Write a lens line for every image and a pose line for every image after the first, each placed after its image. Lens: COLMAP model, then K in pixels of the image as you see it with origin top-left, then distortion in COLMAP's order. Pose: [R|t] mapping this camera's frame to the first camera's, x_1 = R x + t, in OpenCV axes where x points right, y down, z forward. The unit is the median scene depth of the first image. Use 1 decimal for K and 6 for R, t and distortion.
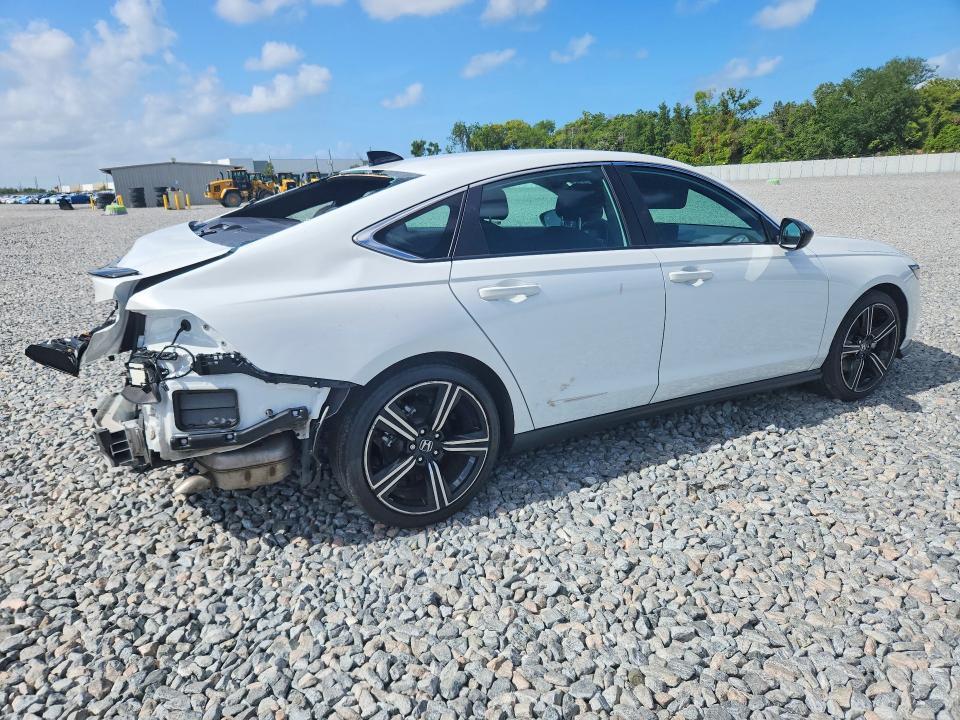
lens RADIAL K [[660.7, 0, 476.1], [0, 660.7, 360.7], [0, 0, 1]] dist [0.055342, -0.048310]
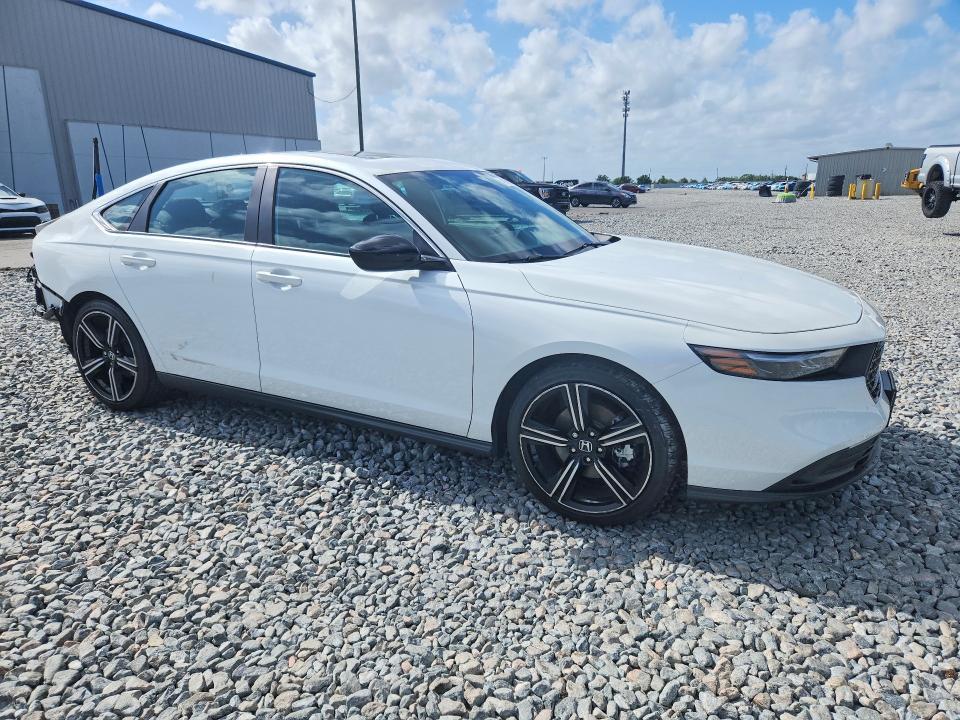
lens RADIAL K [[691.2, 0, 480.0], [0, 691.2, 360.0], [0, 0, 1]] dist [0.059767, -0.056793]
pose [[0.496775, 0.233816, -0.835790, 0.256077], [-0.228429, 0.964296, 0.133993, -0.040741], [0.837278, 0.124354, 0.532448, 0.131713]]
